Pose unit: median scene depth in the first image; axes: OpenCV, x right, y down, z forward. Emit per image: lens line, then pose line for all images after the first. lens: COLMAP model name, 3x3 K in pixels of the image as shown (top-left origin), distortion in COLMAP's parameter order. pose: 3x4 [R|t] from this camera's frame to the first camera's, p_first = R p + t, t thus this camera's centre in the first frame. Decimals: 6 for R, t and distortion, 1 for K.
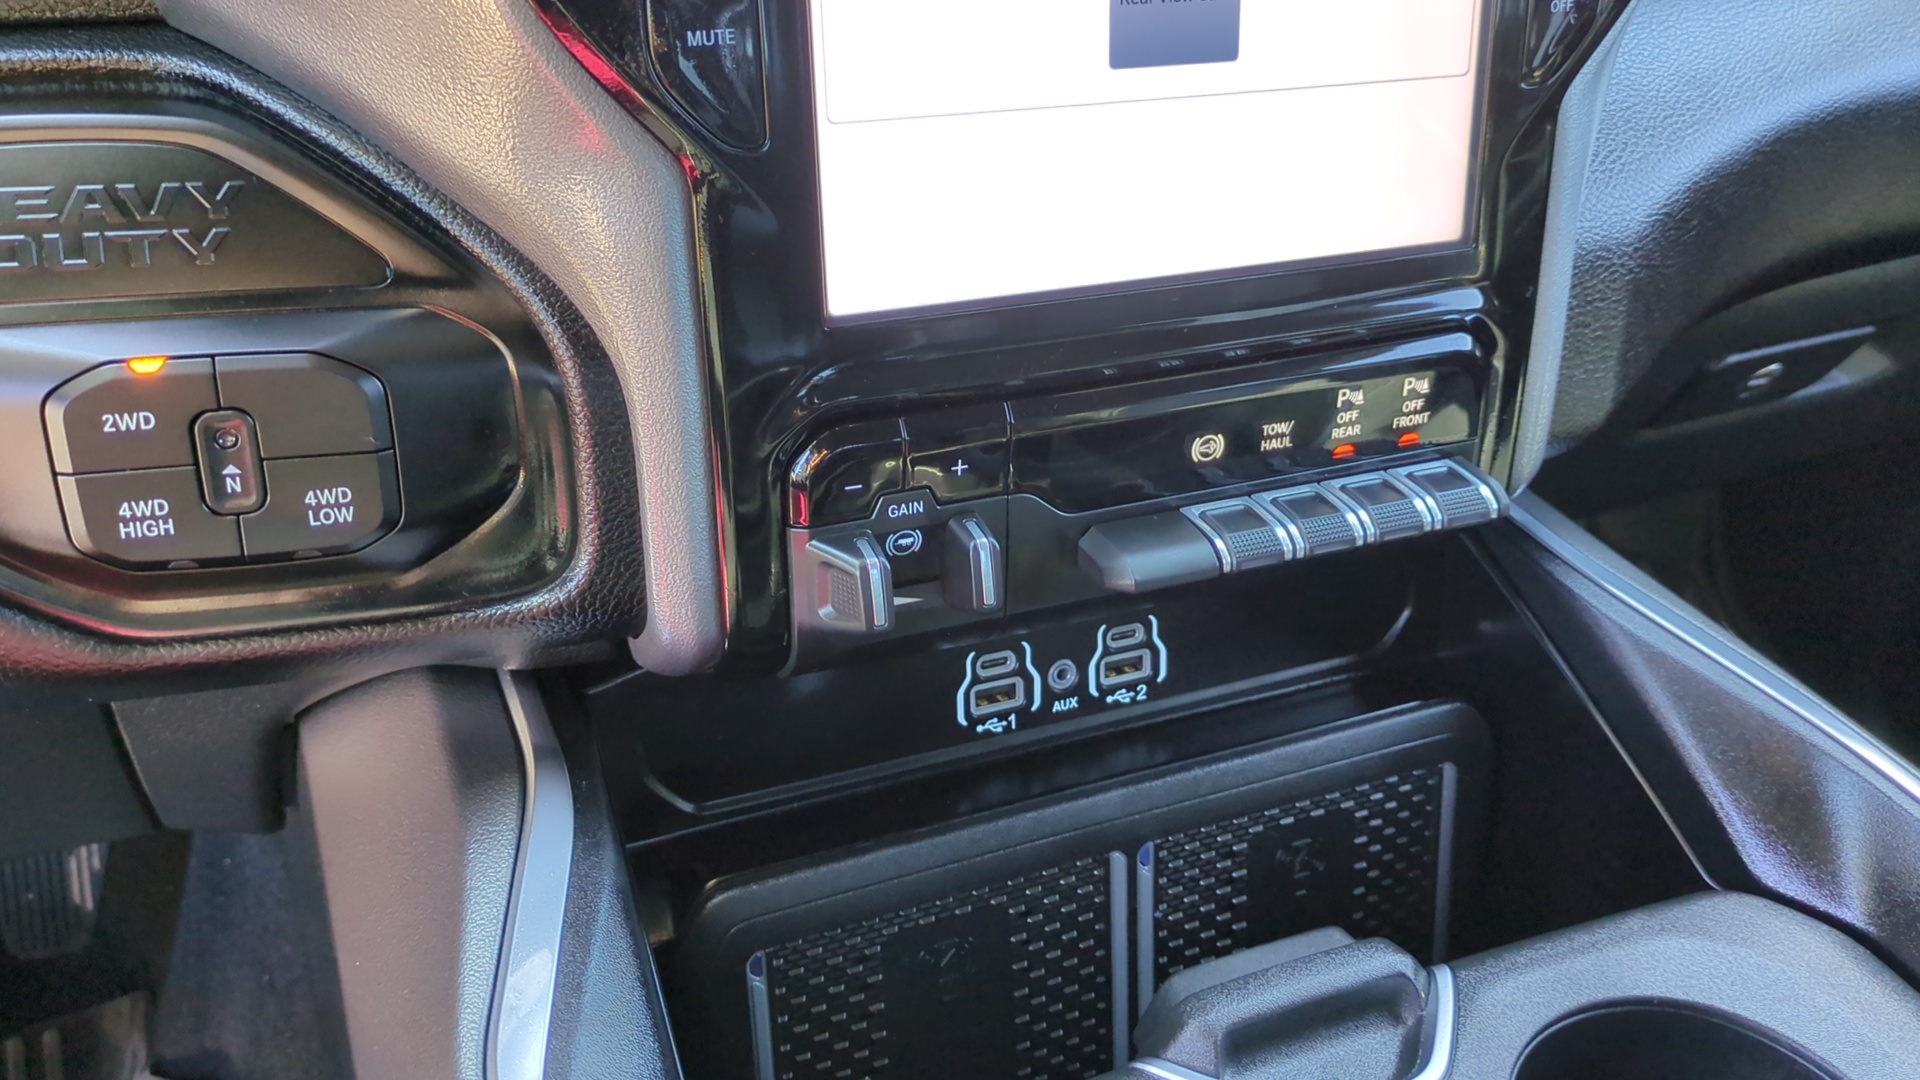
lens RADIAL K [[1643.6, 0, 975.8], [0, 1643.6, 541.6], [0, 0, 1]] dist [0.067064, -0.073676]
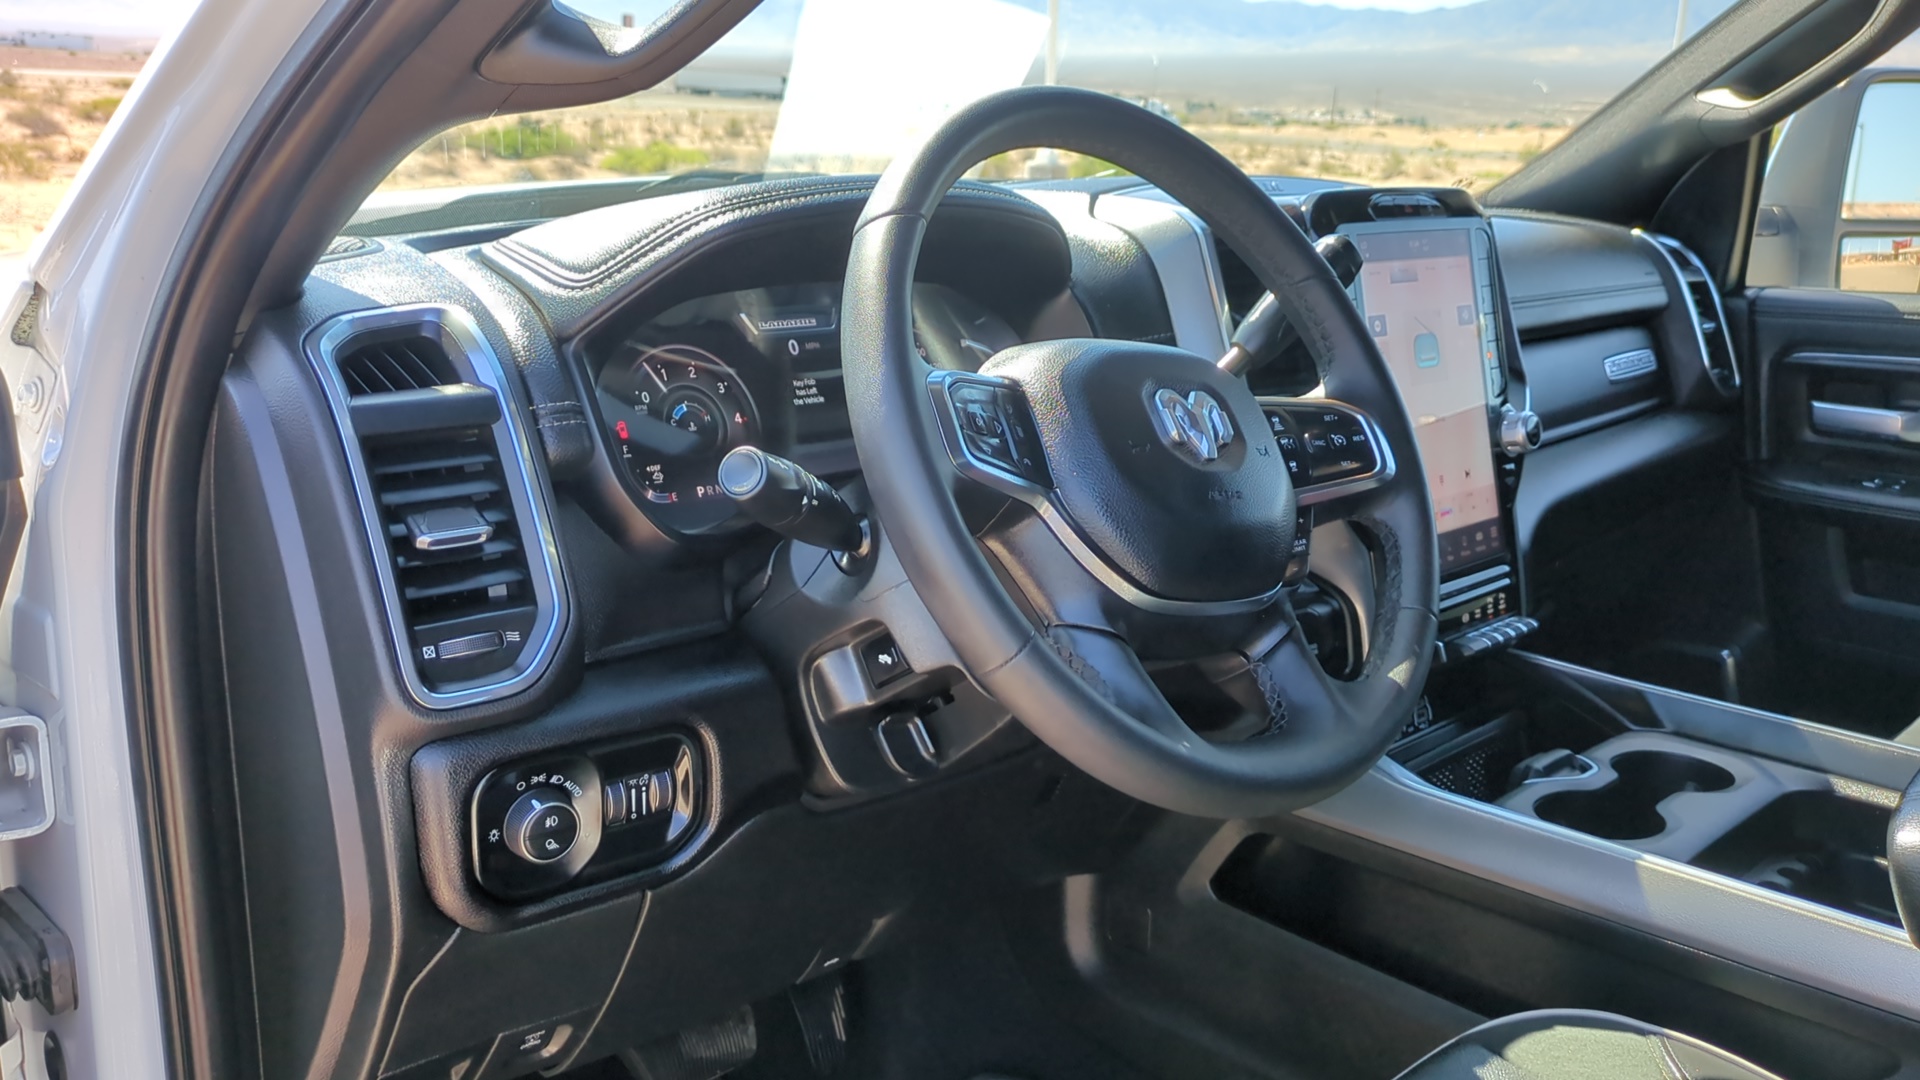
lens RADIAL K [[1643.6, 0, 957.1], [0, 1643.6, 547.2], [0, 0, 1]] dist [0.067064, -0.073676]
pose [[0.935243, -0.141319, 0.324575, -1.796653], [0.234855, 0.933728, -0.270178, 0.449726], [-0.264883, 0.328910, 0.906452, -1.725450]]
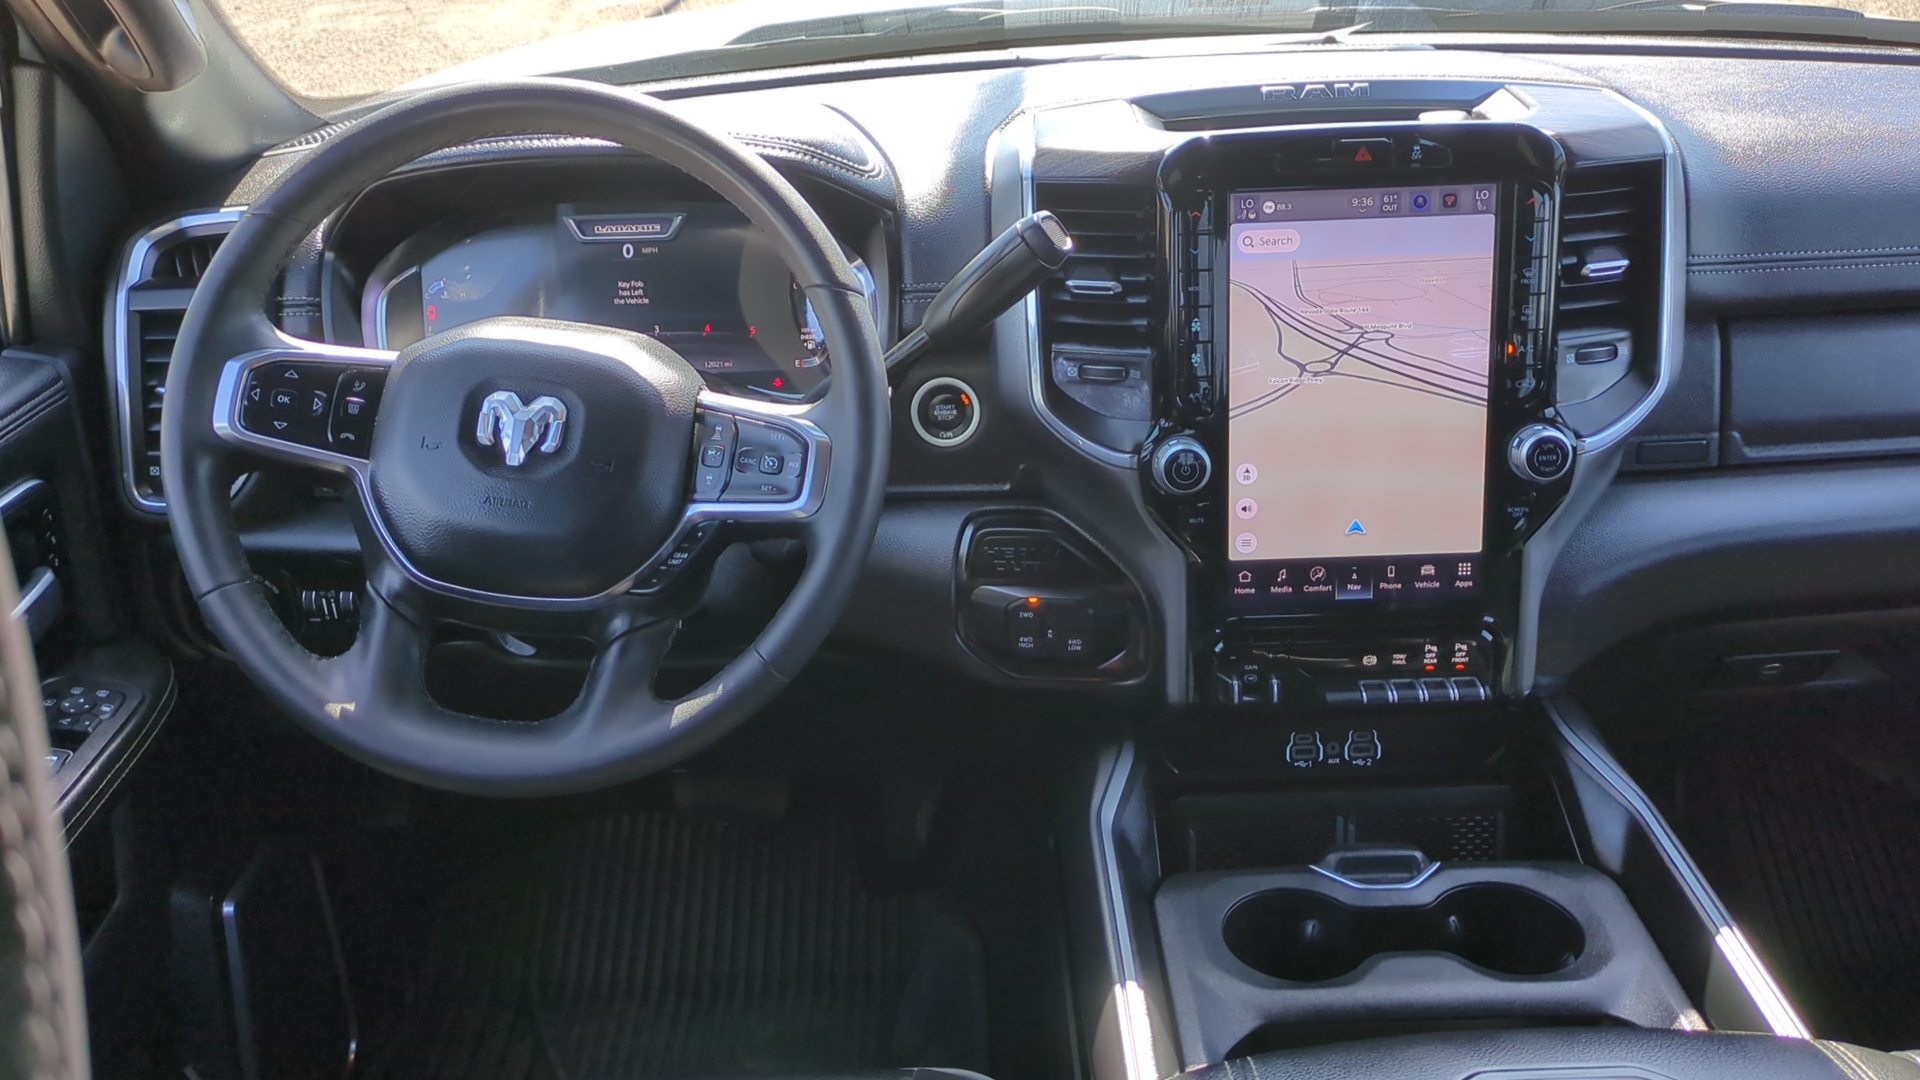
lens RADIAL K [[1643.6, 0, 949.4], [0, 1643.6, 536.9], [0, 0, 1]] dist [0.067064, -0.073676]
pose [[0.910169, 0.079532, -0.406530, 0.579251], [-0.133332, 0.985416, -0.105729, 0.120522], [0.392192, 0.150434, 0.907499, -1.742887]]
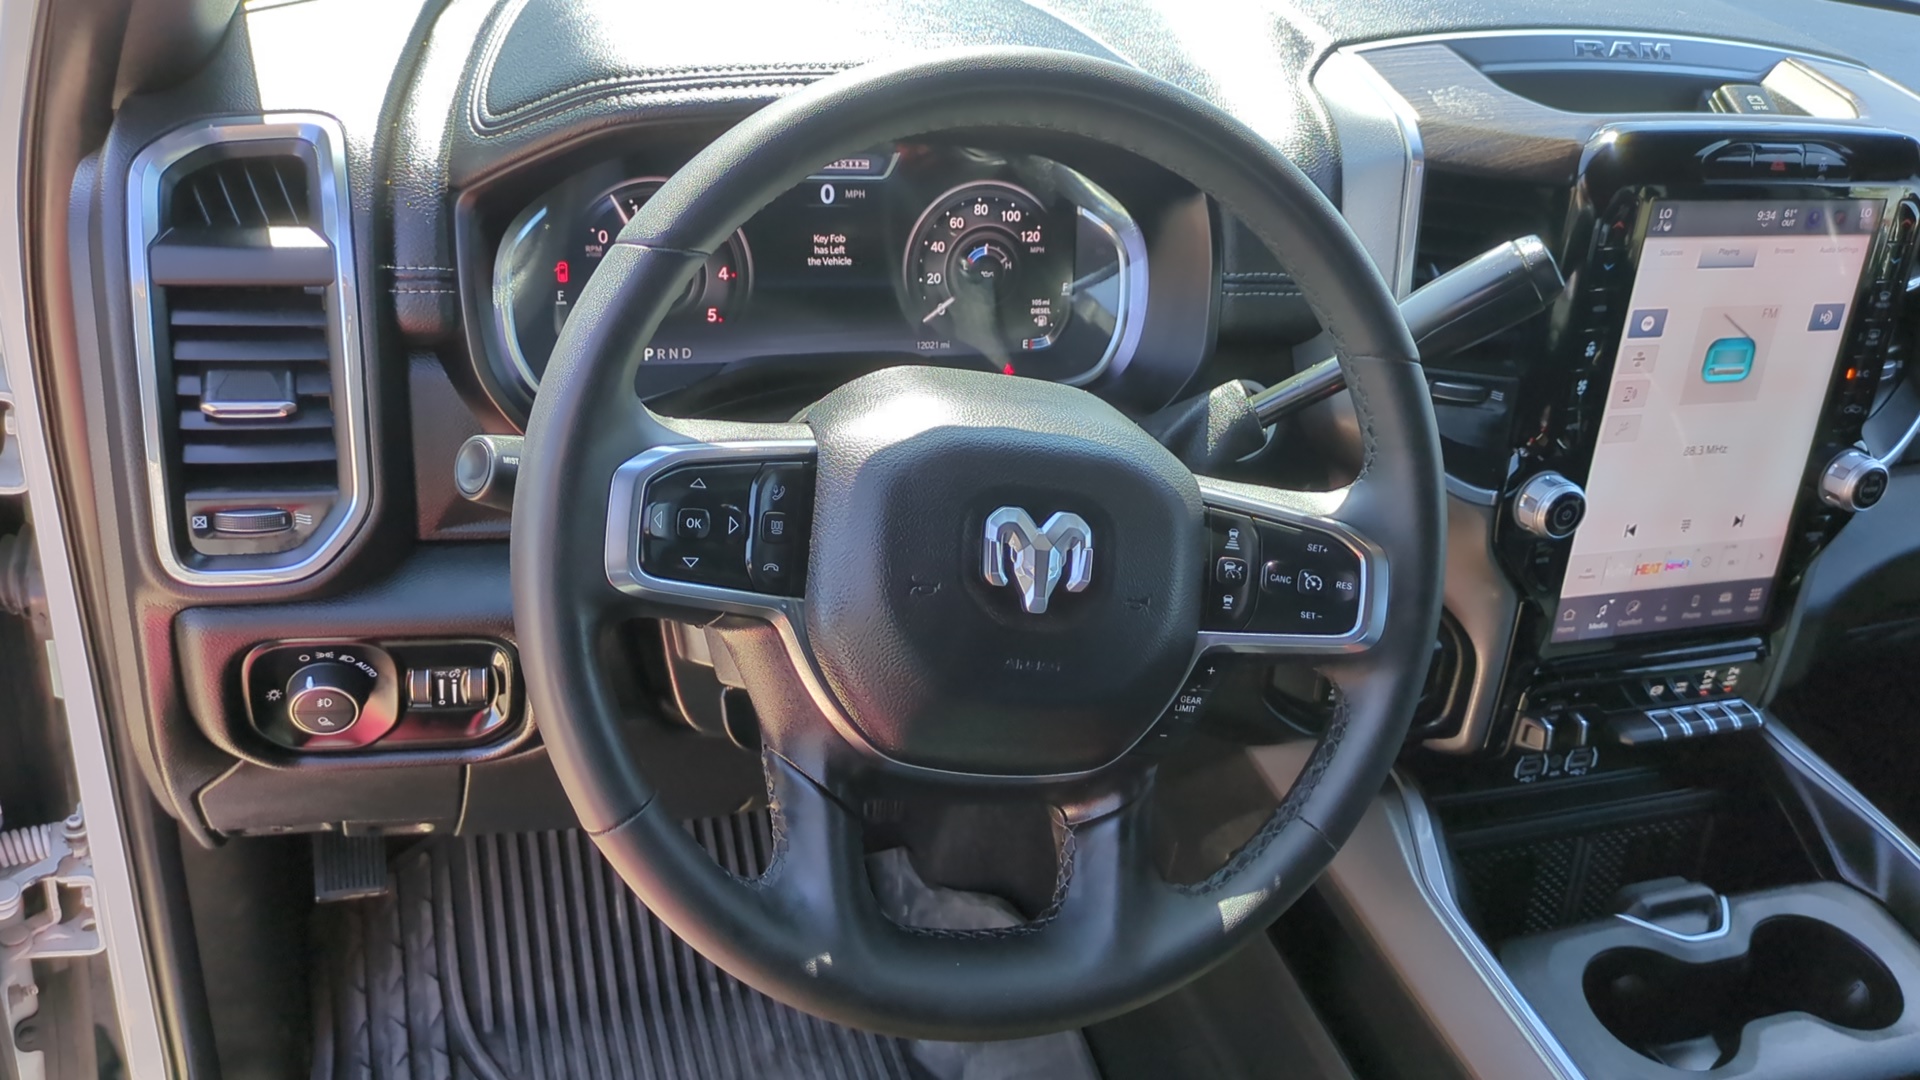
lens RADIAL K [[1643.6, 0, 965.6], [0, 1643.6, 533.8], [0, 0, 1]] dist [0.067064, -0.073676]
pose [[0.993578, 0.110551, -0.024114, -0.869127], [-0.110063, 0.993709, 0.020719, -0.225565], [0.026253, -0.017932, 0.999494, -1.583633]]
